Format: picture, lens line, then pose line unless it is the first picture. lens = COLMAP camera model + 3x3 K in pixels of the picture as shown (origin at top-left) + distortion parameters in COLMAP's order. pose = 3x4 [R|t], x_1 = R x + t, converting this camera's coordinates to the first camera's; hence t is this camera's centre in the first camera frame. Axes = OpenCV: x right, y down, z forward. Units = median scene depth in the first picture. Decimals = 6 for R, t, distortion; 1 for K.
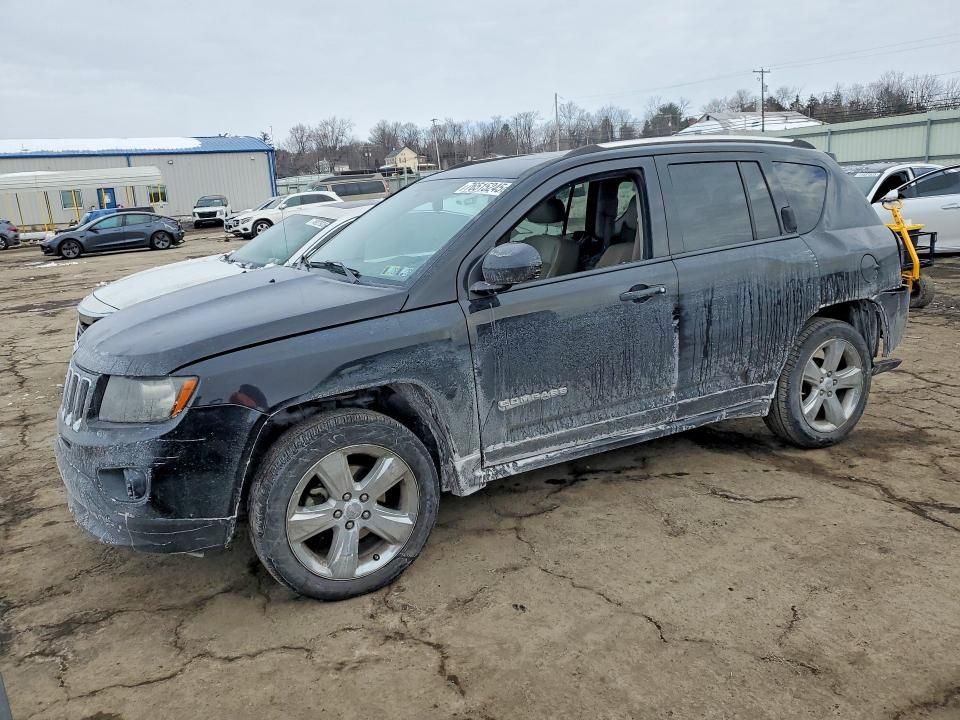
lens RADIAL K [[711.4, 0, 475.4], [0, 711.4, 357.6], [0, 0, 1]] dist [0.110421, -0.098755]
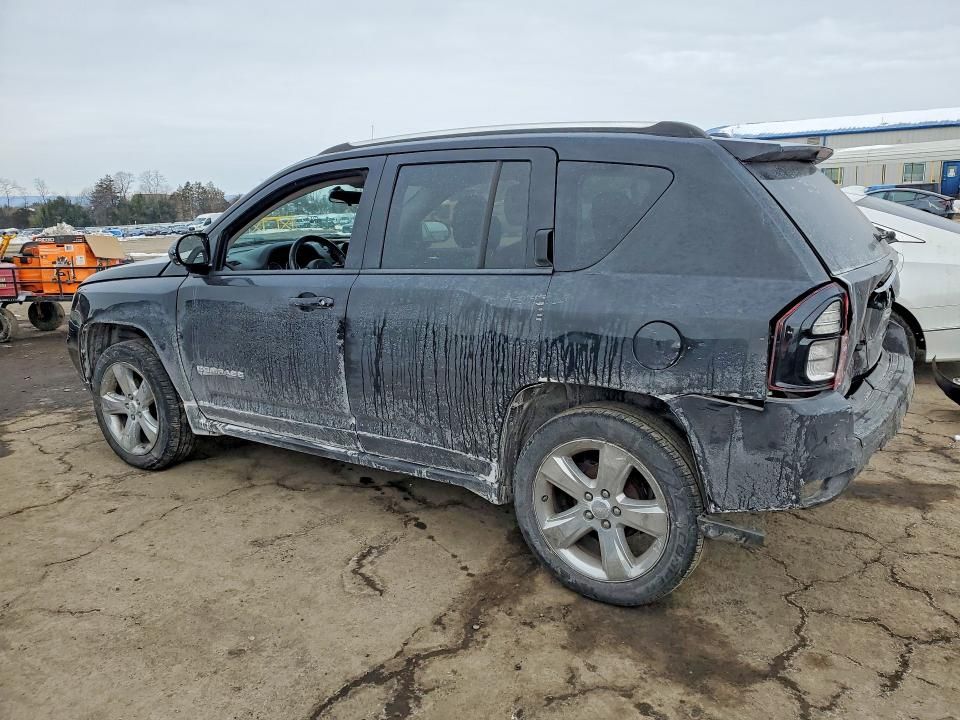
lens RADIAL K [[711.4, 0, 475.4], [0, 711.4, 357.6], [0, 0, 1]] dist [0.110421, -0.098755]
pose [[0.491653, 0.232638, -0.839140, 1.101398], [-0.202780, 0.967747, 0.149484, -0.195333], [0.846852, 0.096667, 0.522970, 0.656252]]
